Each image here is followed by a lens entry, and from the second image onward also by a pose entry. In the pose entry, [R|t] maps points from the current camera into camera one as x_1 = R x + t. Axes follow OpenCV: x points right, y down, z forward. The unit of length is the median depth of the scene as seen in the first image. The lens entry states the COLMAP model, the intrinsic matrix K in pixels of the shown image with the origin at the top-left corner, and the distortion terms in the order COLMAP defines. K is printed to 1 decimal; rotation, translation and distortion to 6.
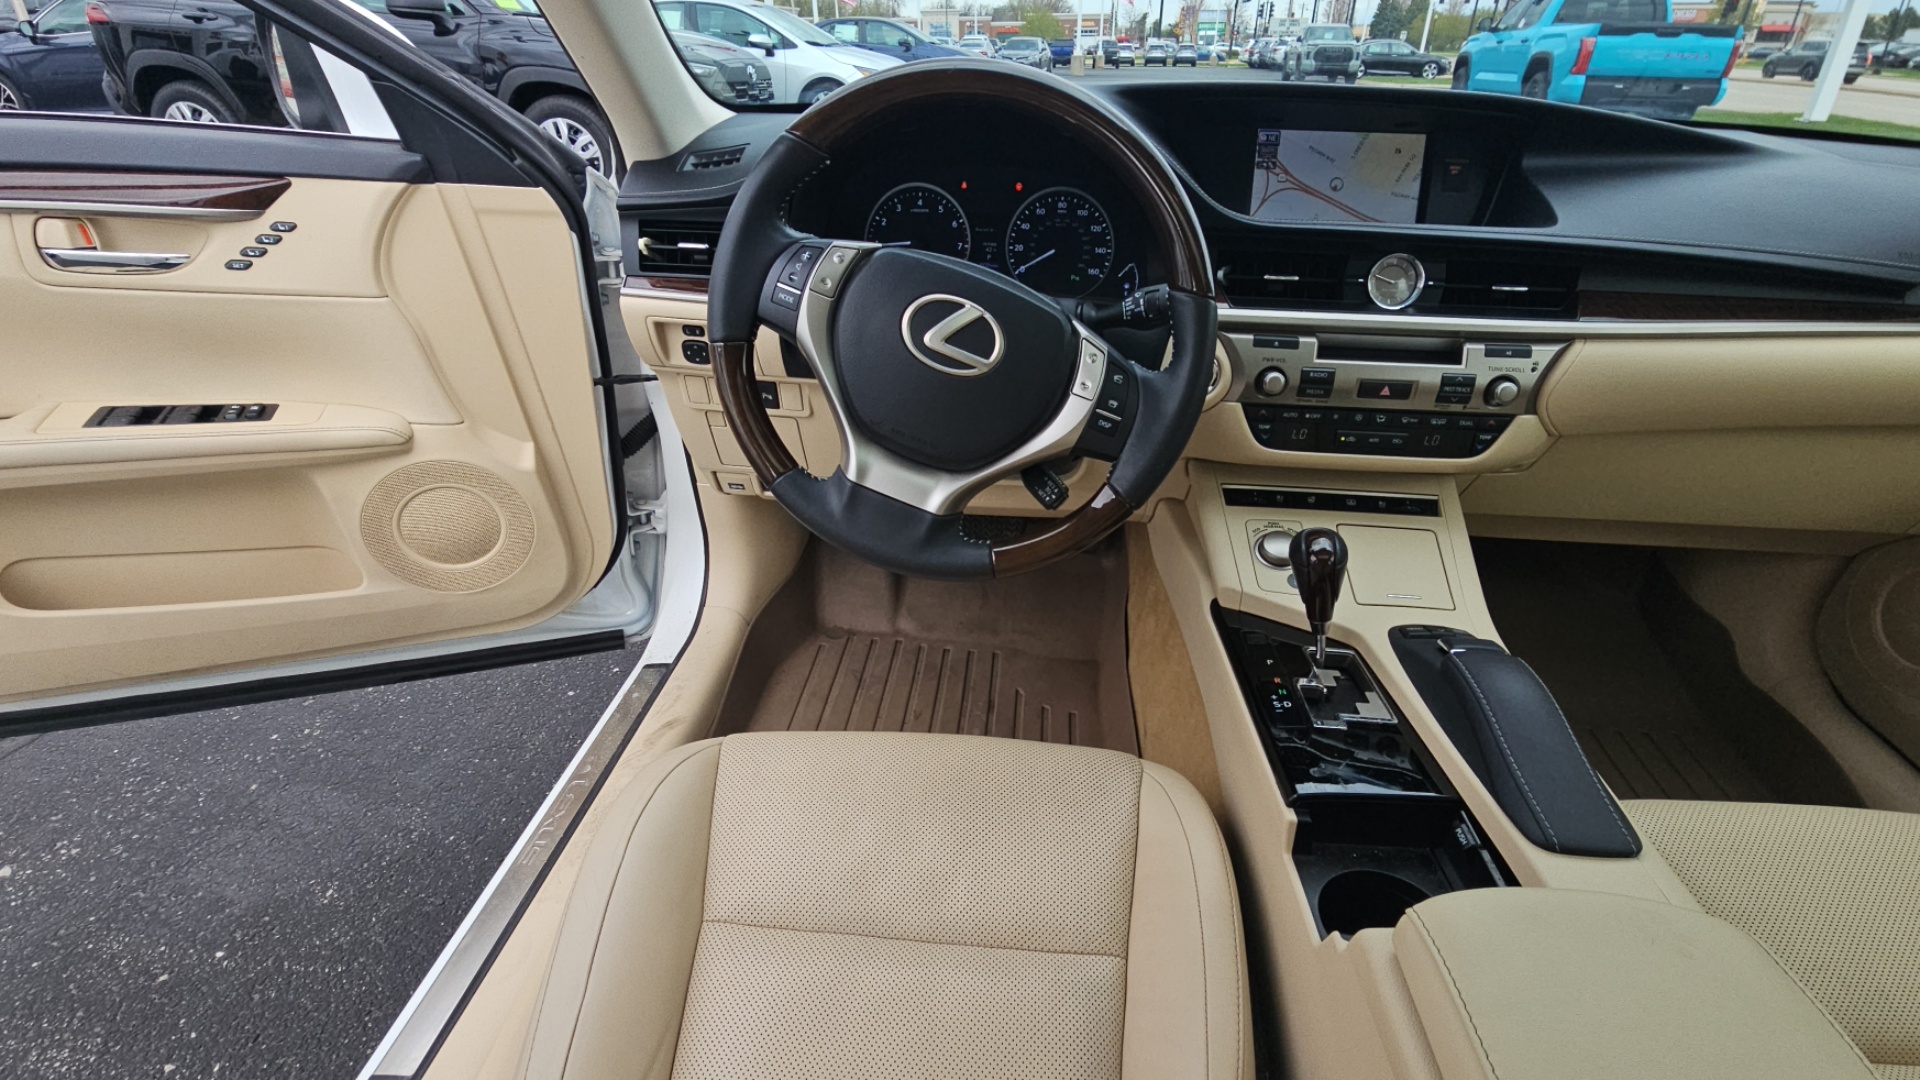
lens RADIAL K [[854.3, 0, 981.6], [0, 854.3, 546.1], [0, 0, 1]] dist [0.001744, -0.003115]
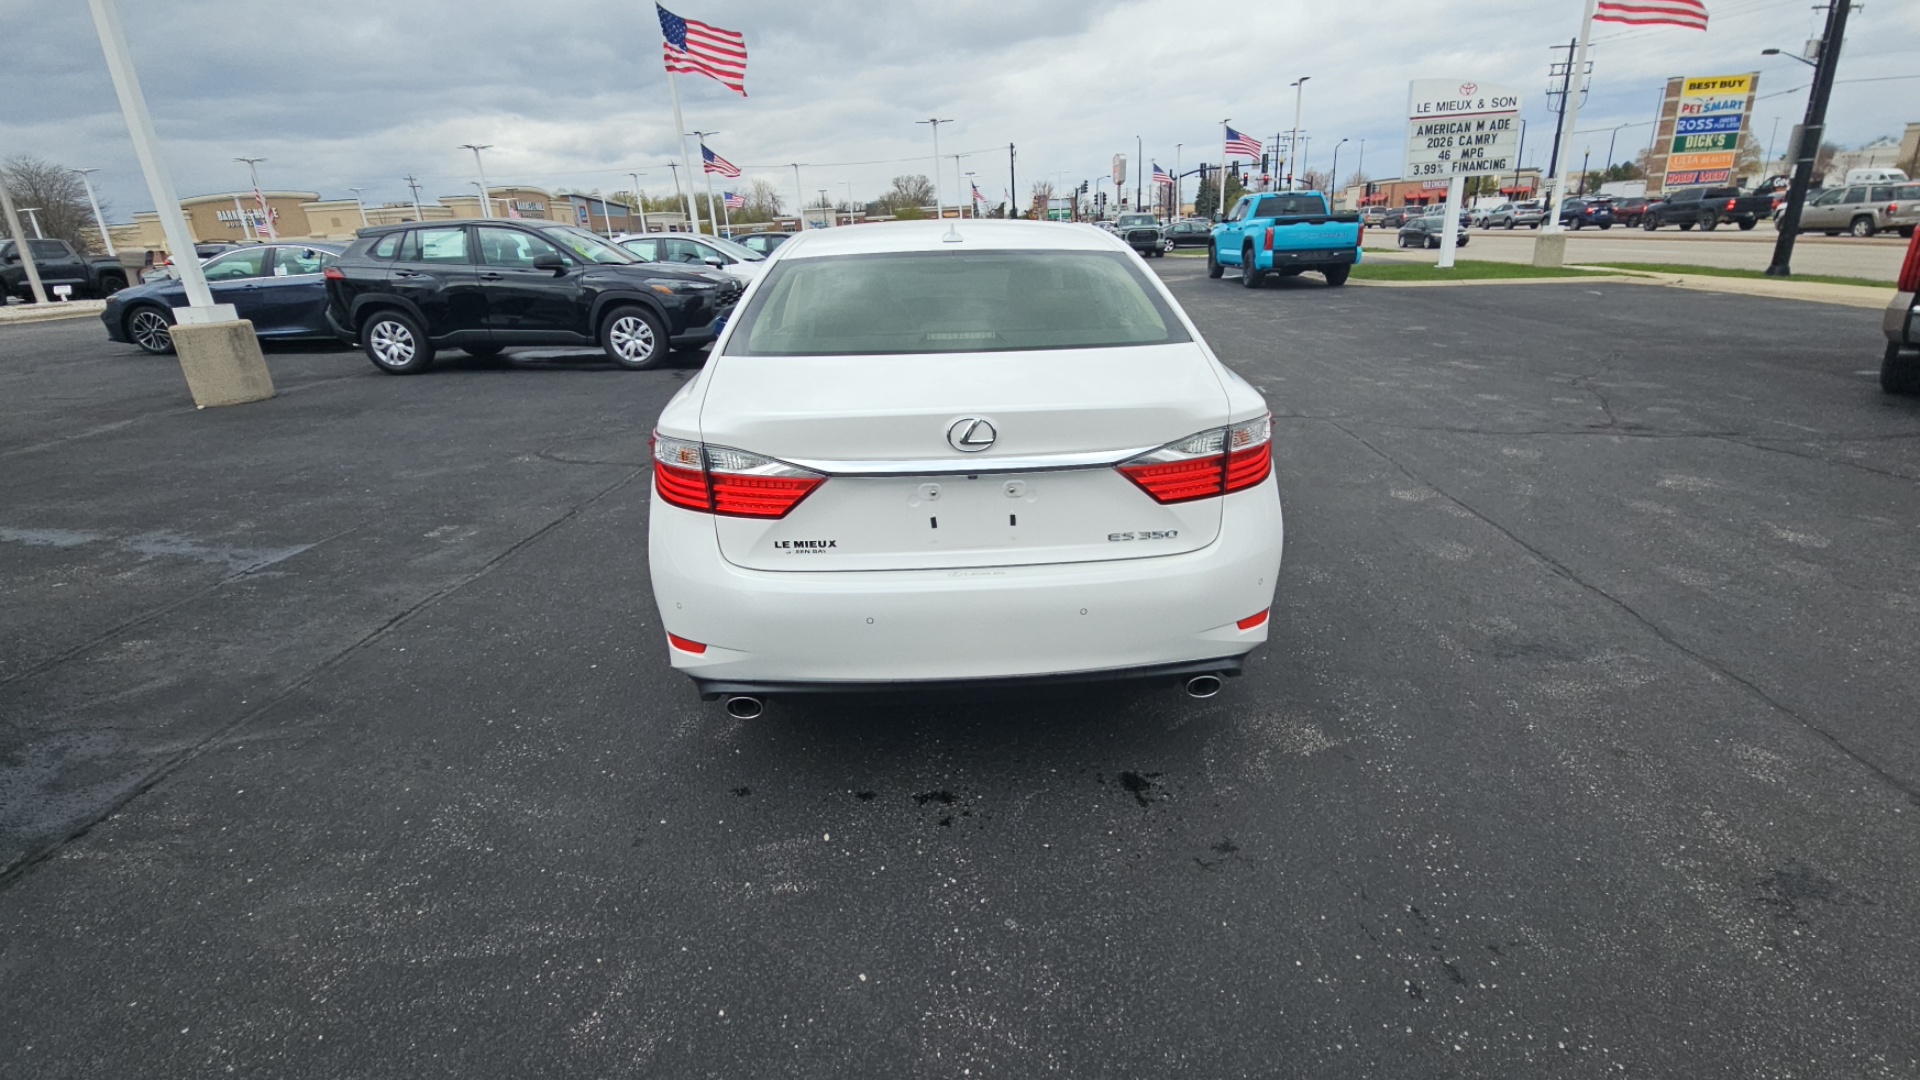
lens RADIAL K [[855.2, 0, 984.3], [0, 855.2, 542.6], [0, 0, 1]] dist [0.016010, -0.010048]
pose [[0.989429, -0.091139, 0.112802, -0.077804], [0.110098, 0.978348, -0.175255, 1.924755], [-0.094387, 0.185821, 0.978040, -3.981135]]
